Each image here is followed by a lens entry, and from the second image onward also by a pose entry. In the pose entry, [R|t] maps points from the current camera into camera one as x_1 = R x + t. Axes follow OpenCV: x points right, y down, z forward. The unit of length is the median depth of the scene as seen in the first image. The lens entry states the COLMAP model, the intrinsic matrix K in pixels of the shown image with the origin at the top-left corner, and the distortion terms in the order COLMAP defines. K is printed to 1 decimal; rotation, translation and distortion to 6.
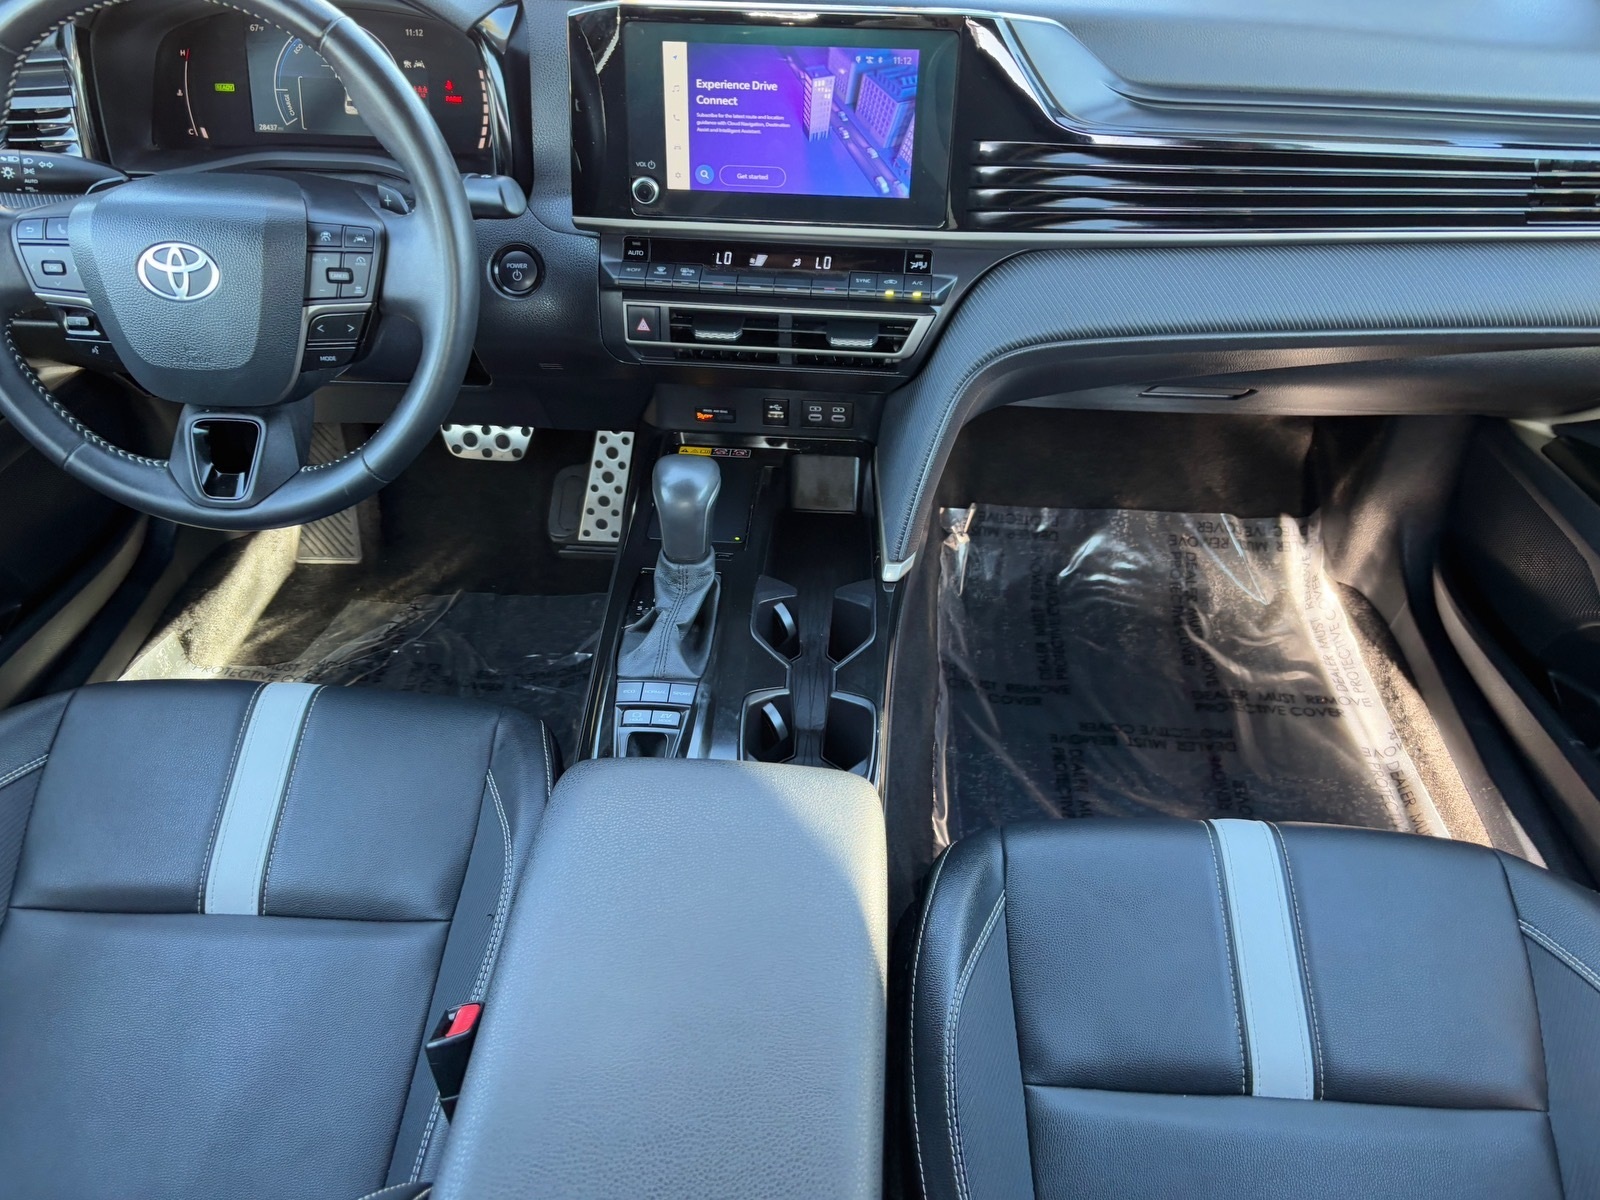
lens RADIAL K [[1224.1, 0, 790.0], [0, 1224.1, 609.2], [0, 0, 1]] dist [0.035386, -0.040804]
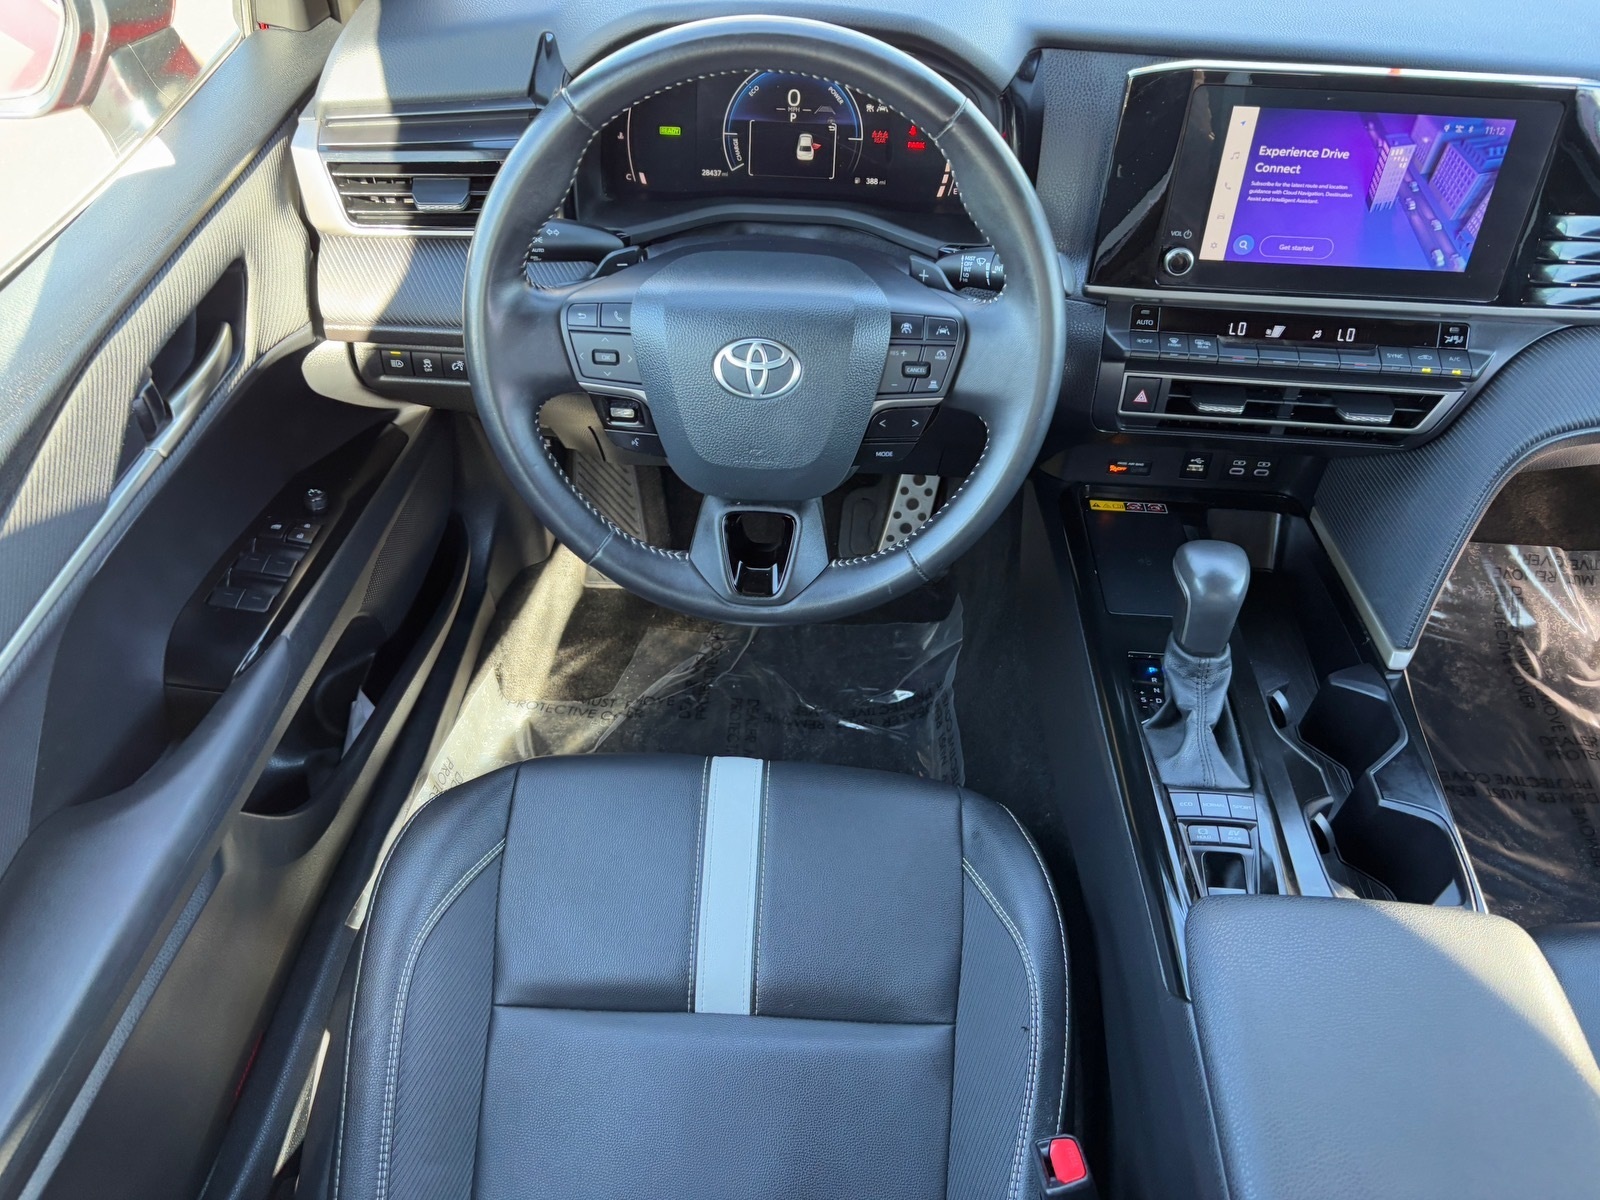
lens RADIAL K [[1224.1, 0, 797.3], [0, 1224.1, 609.4], [0, 0, 1]] dist [0.035386, -0.040804]
pose [[0.999958, 0.007756, 0.004854, -0.386338], [-0.007989, 0.998713, 0.050080, -0.113330], [-0.004459, -0.050117, 0.998733, 0.050046]]
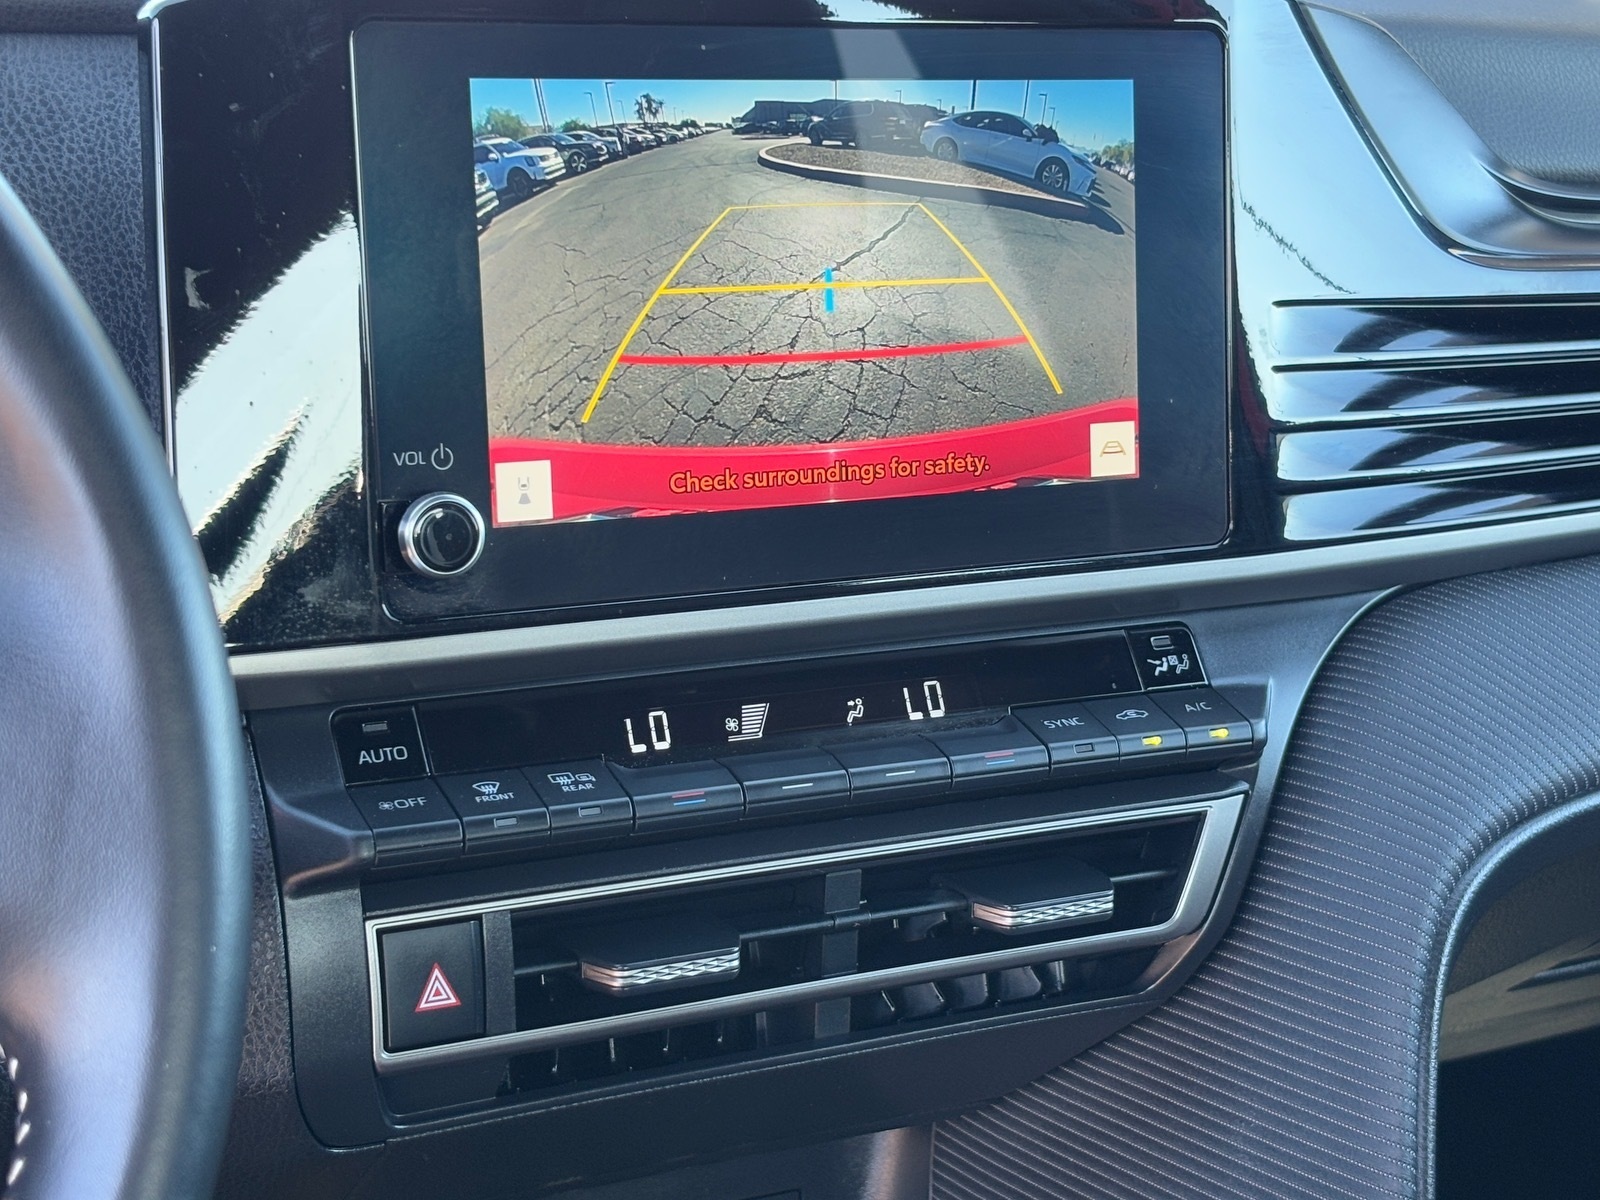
lens RADIAL K [[2812.7, 0, 804.7], [0, 2812.7, 599.8], [0, 0, 1]] dist [0.137338, 0.000000]
pose [[0.839772, -0.108348, 0.532019, -0.388191], [0.333712, 0.875945, -0.348363, -0.052372], [-0.428275, 0.470087, 0.771751, 0.410144]]
